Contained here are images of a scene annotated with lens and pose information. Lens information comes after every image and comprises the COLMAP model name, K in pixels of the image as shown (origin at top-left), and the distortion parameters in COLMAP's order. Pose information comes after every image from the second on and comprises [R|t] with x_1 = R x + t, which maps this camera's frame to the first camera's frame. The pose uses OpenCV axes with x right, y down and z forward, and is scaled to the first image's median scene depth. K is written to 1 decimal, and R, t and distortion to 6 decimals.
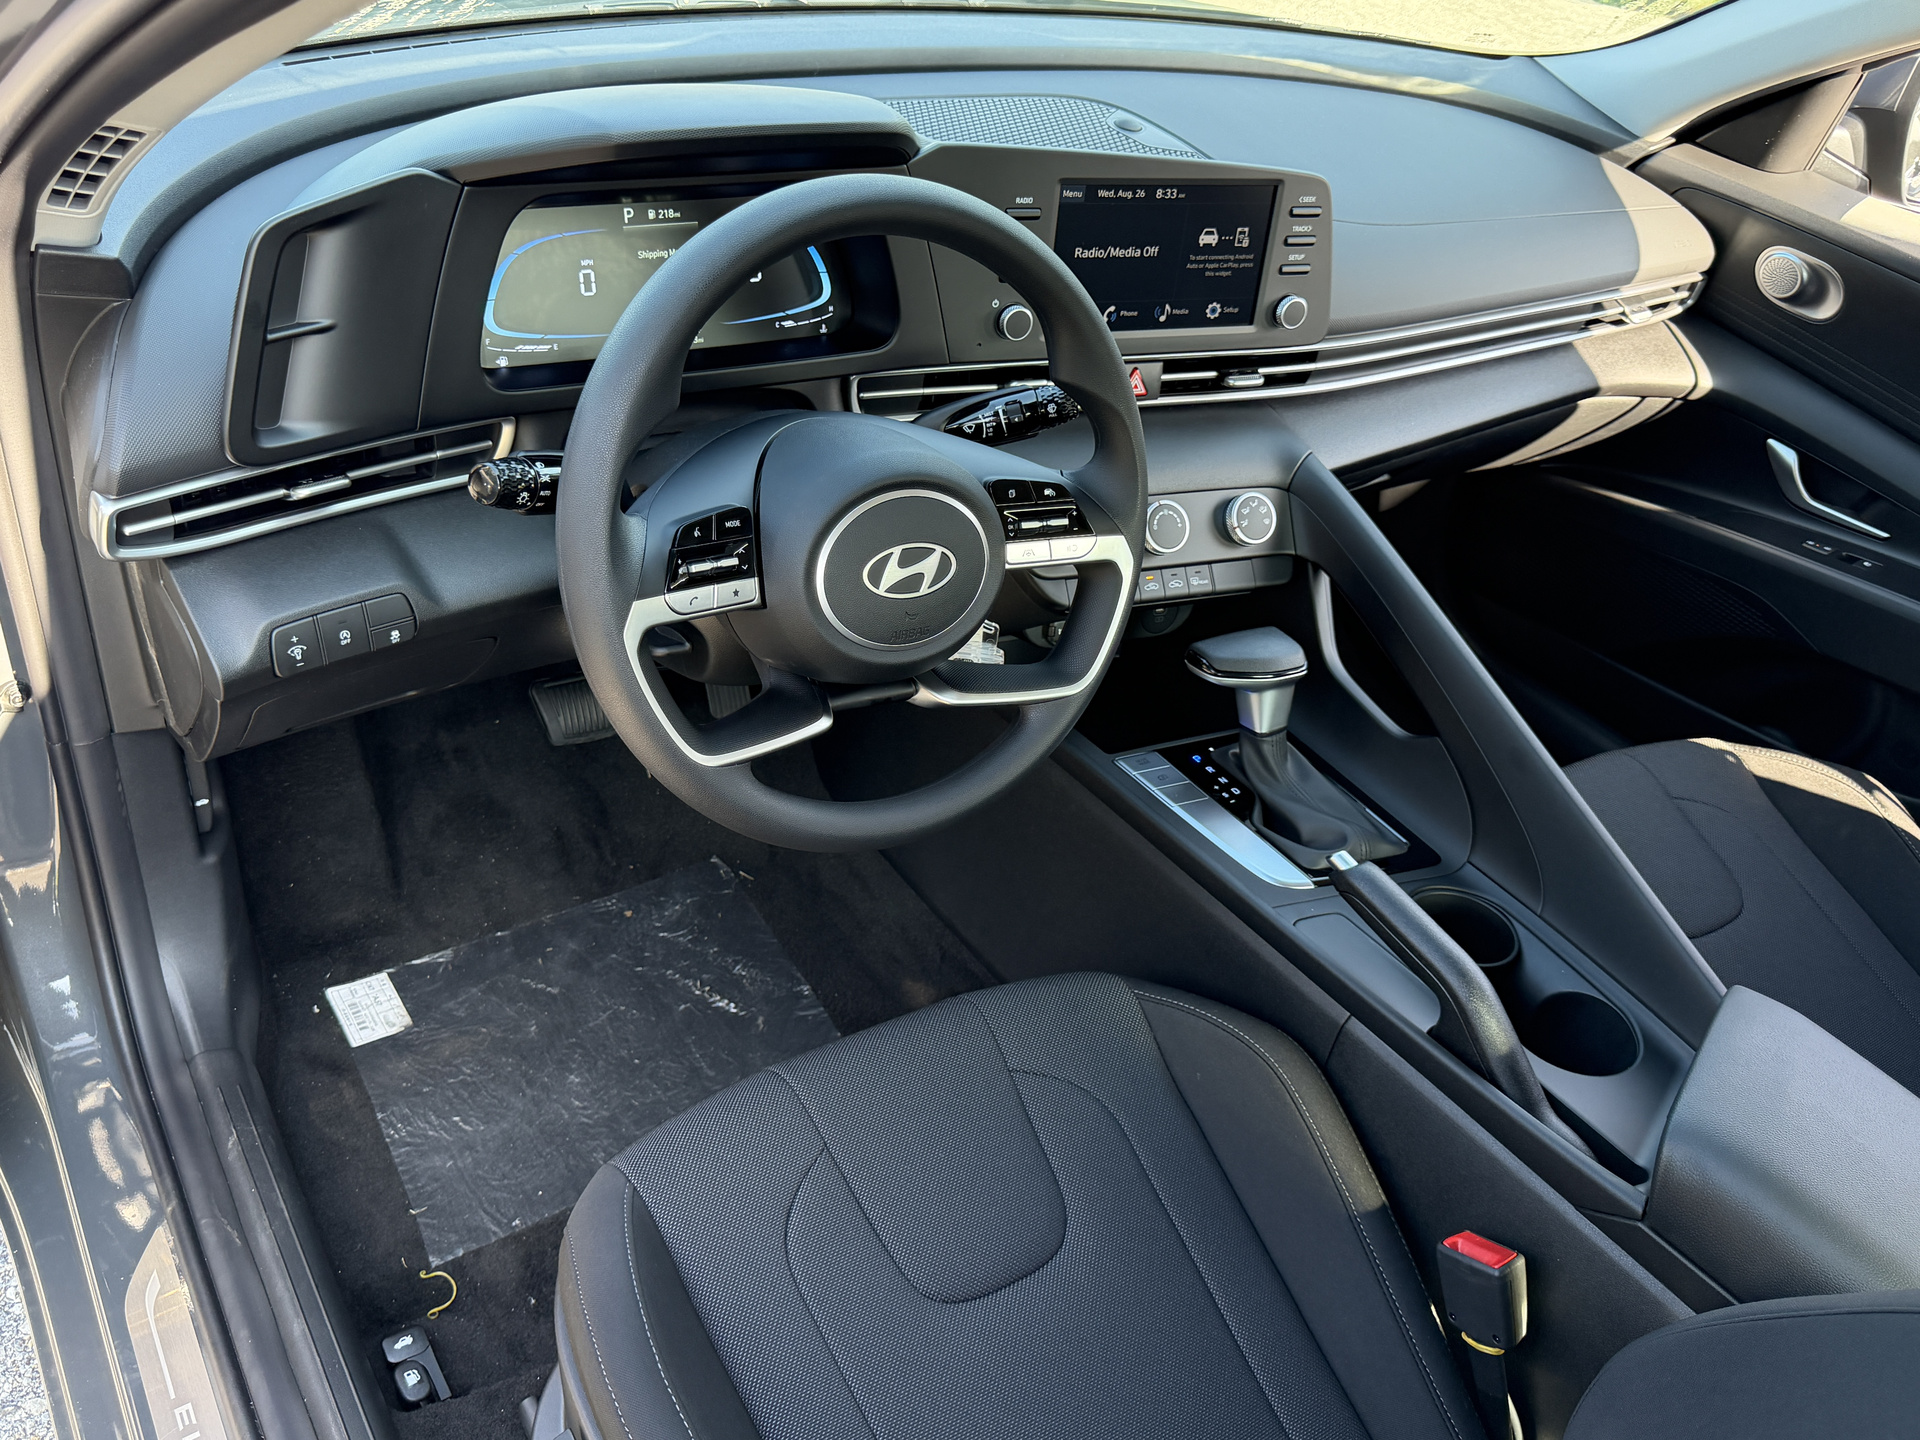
lens RADIAL K [[1572.6, 0, 951.5], [0, 1572.6, 746.0], [0, 0, 1]] dist [0.066230, -0.059466]
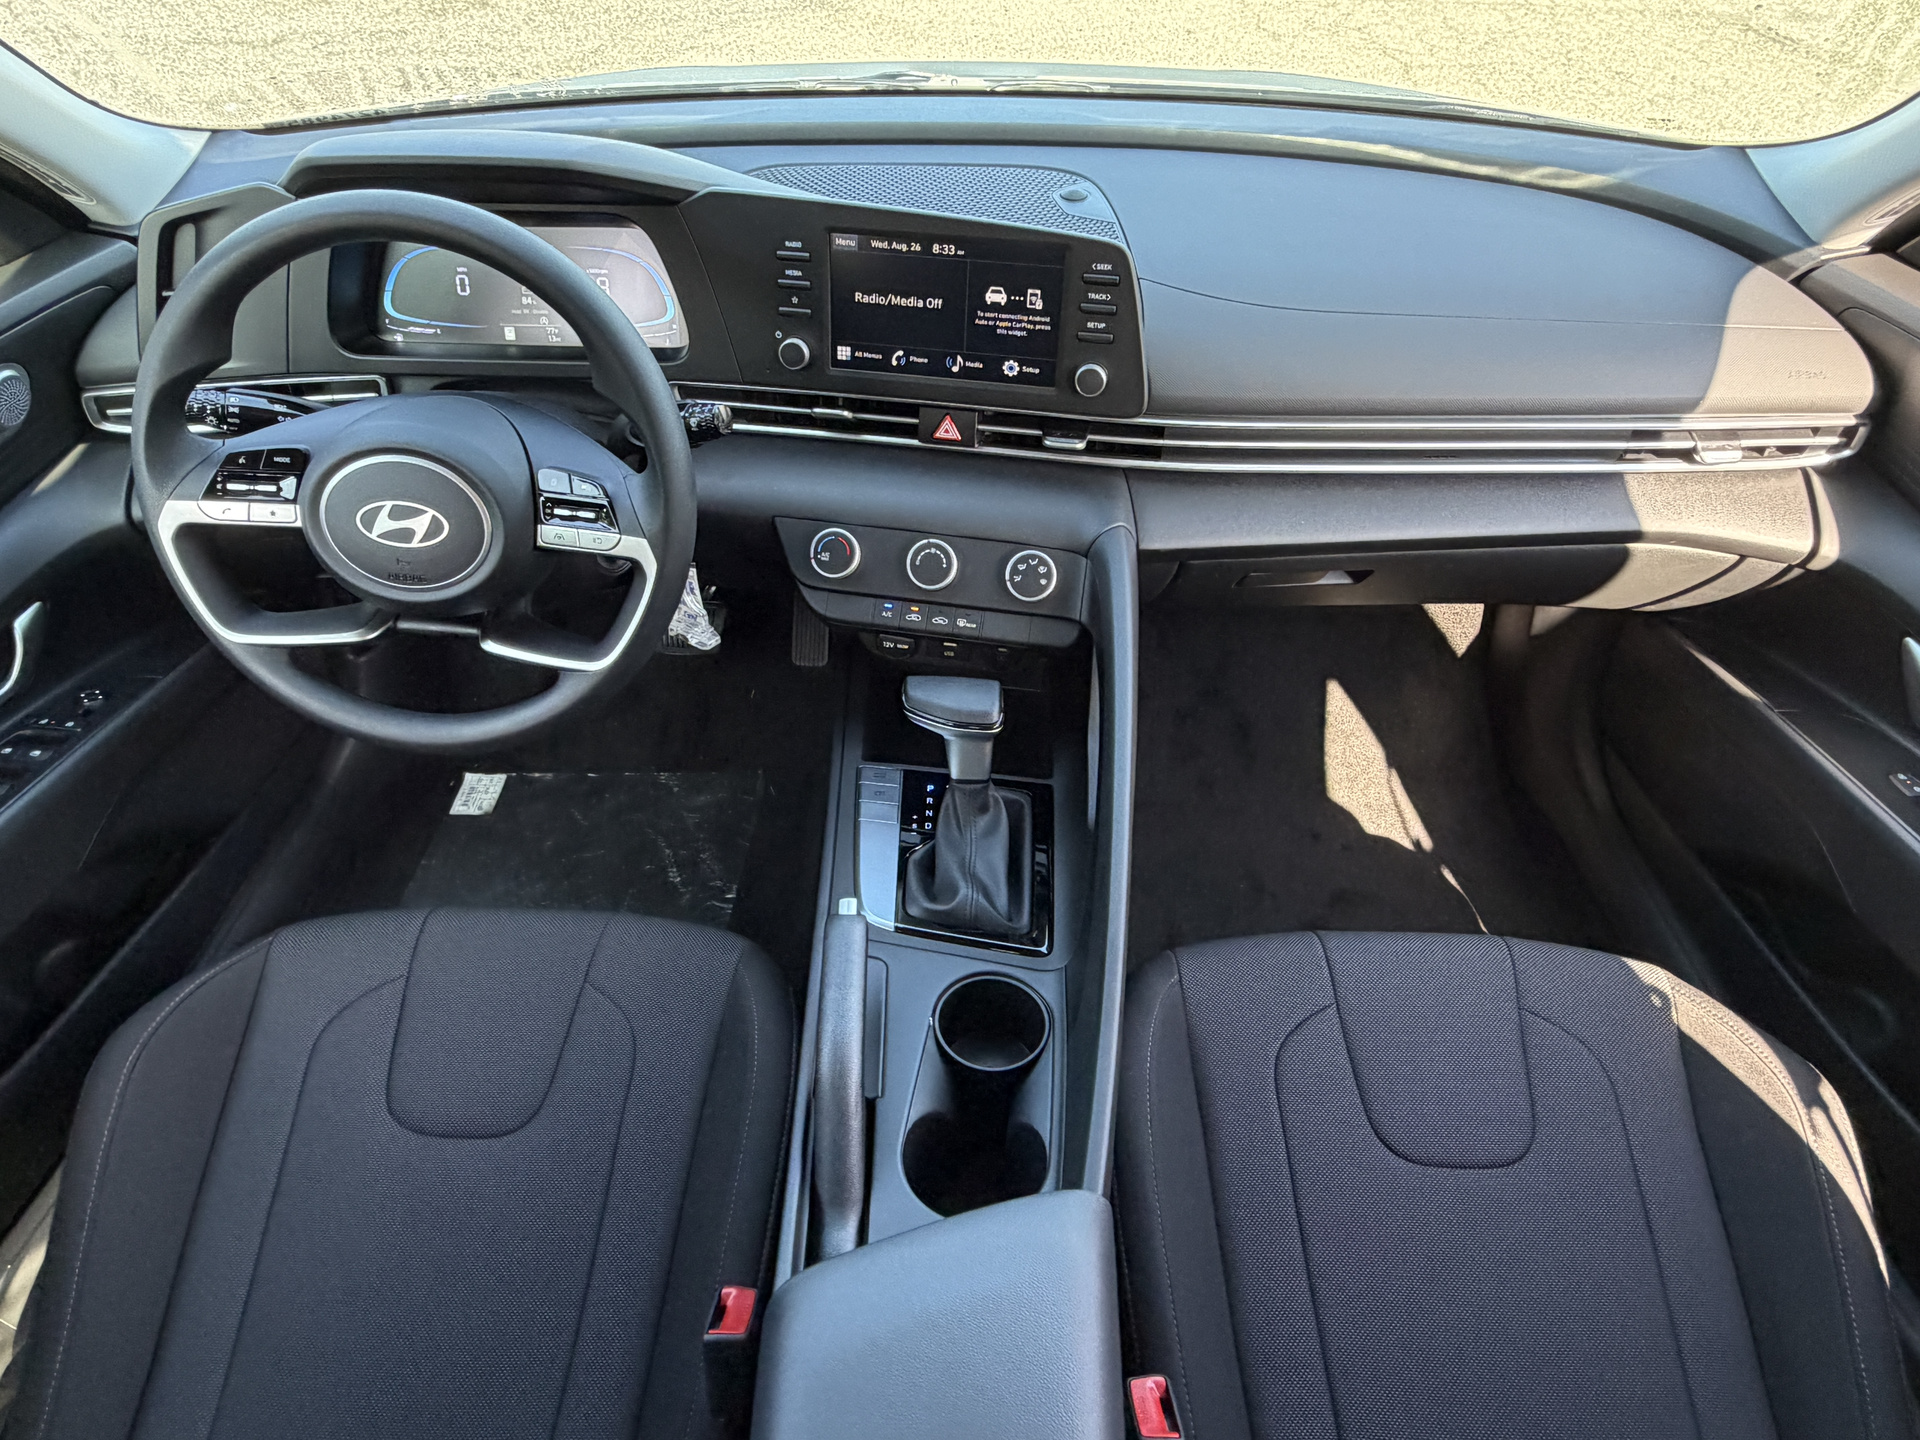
lens RADIAL K [[1203.8, 0, 931.7], [0, 1203.8, 712.2], [0, 0, 1]] dist [0.003327, 0.001174]
pose [[0.805339, 0.255221, -0.535063, 0.599275], [-0.255442, 0.963888, 0.075295, -0.105788], [0.534957, 0.076040, 0.841450, 0.332130]]
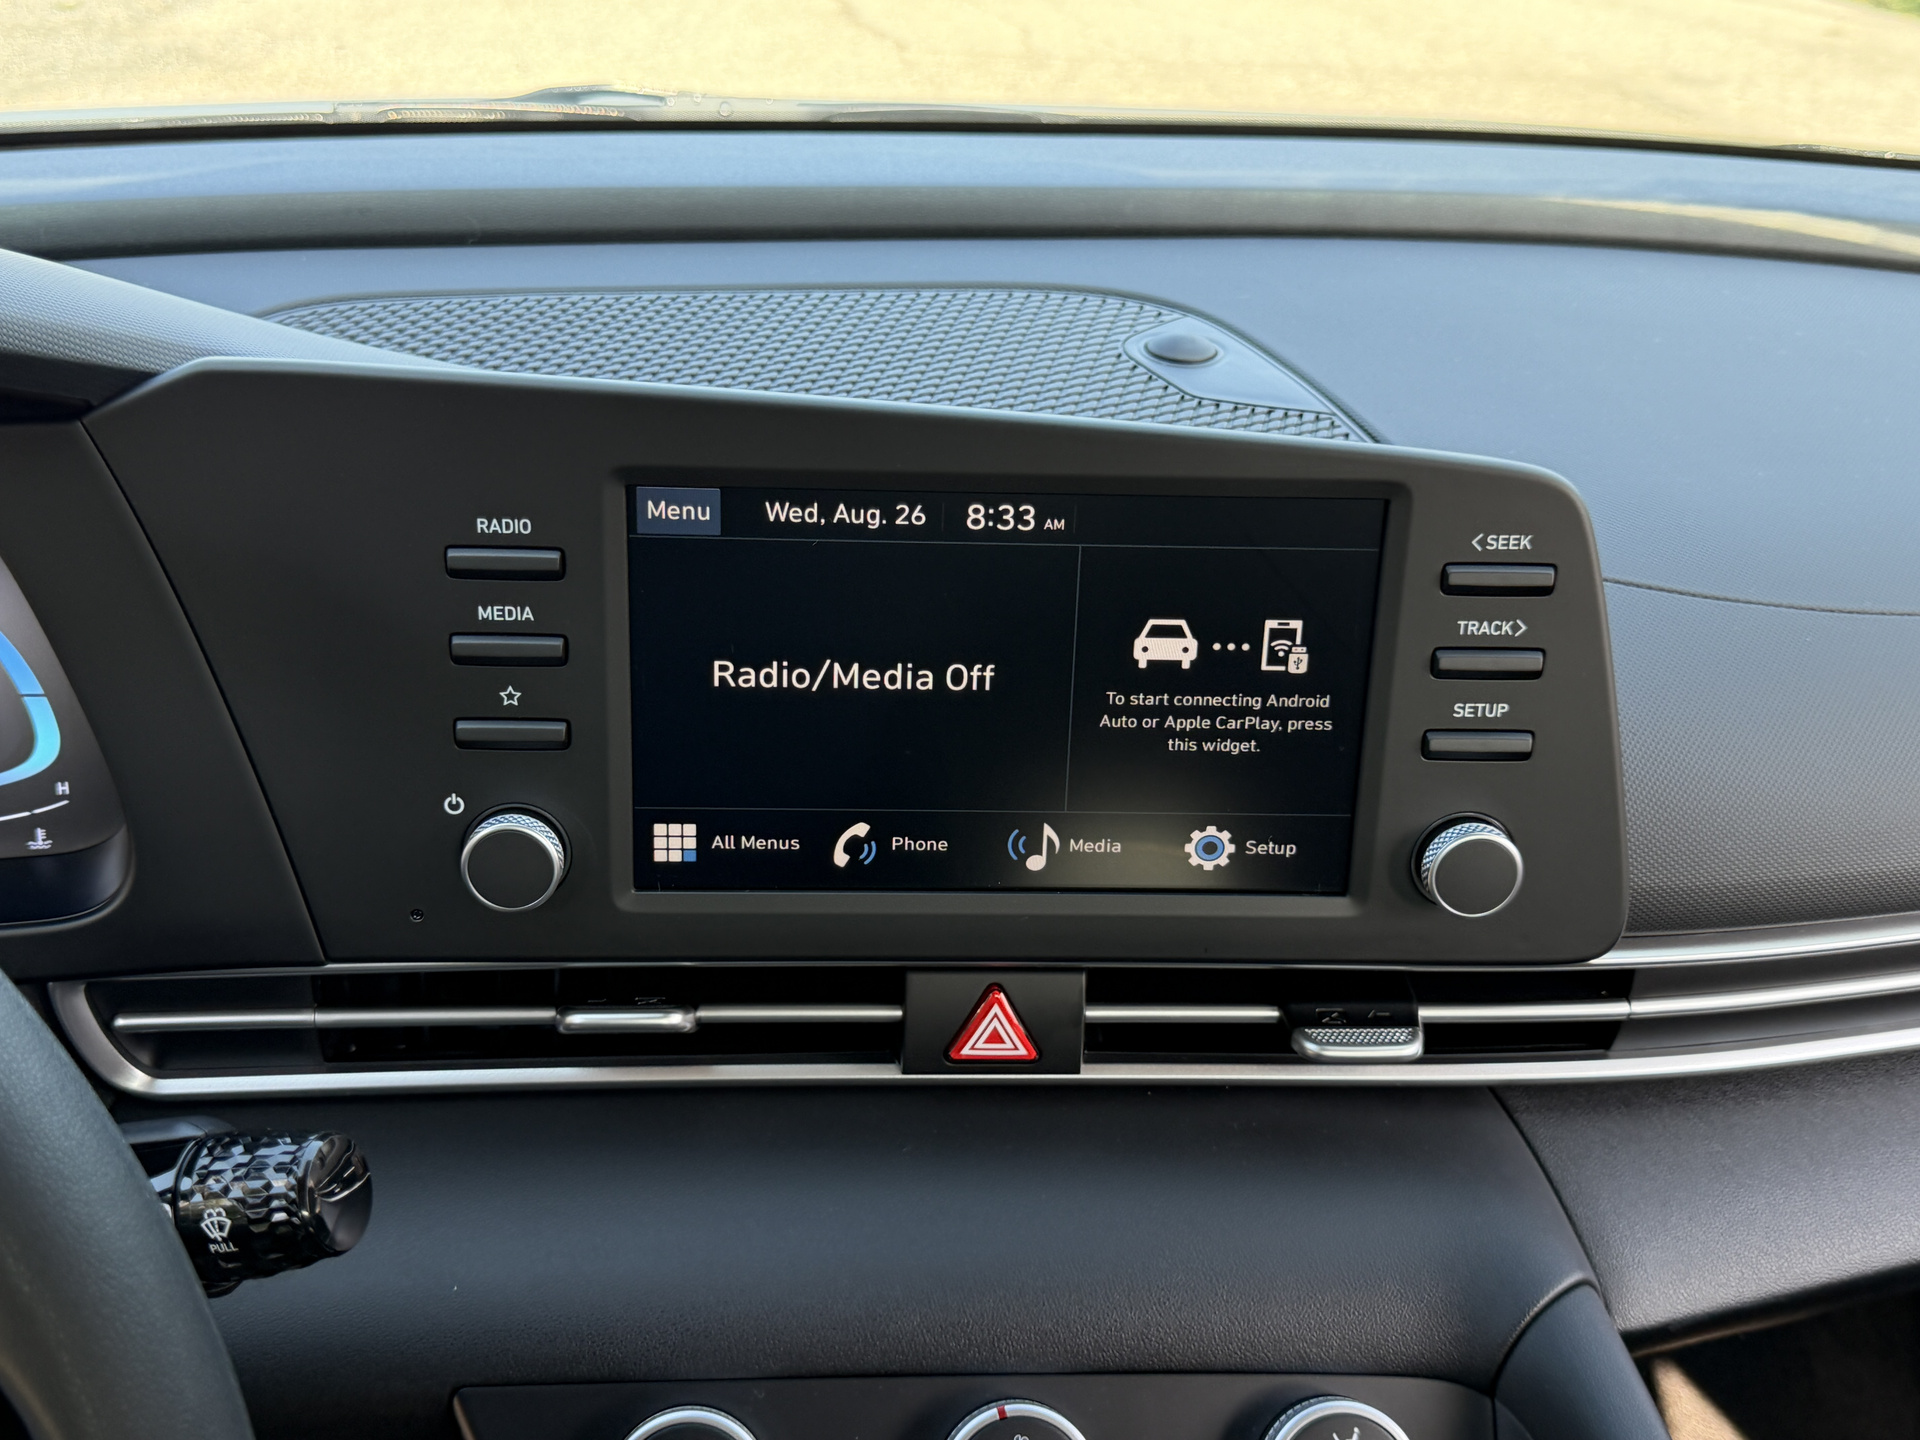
lens RADIAL K [[2012.2, 0, 959.7], [0, 2012.2, 721.9], [0, 0, 1]] dist [0.054304, 0.000000]
pose [[0.935500, 0.057729, -0.348579, 0.262842], [-0.131556, 0.972537, -0.192002, -0.212590], [0.327922, 0.225475, 0.917403, 0.586689]]
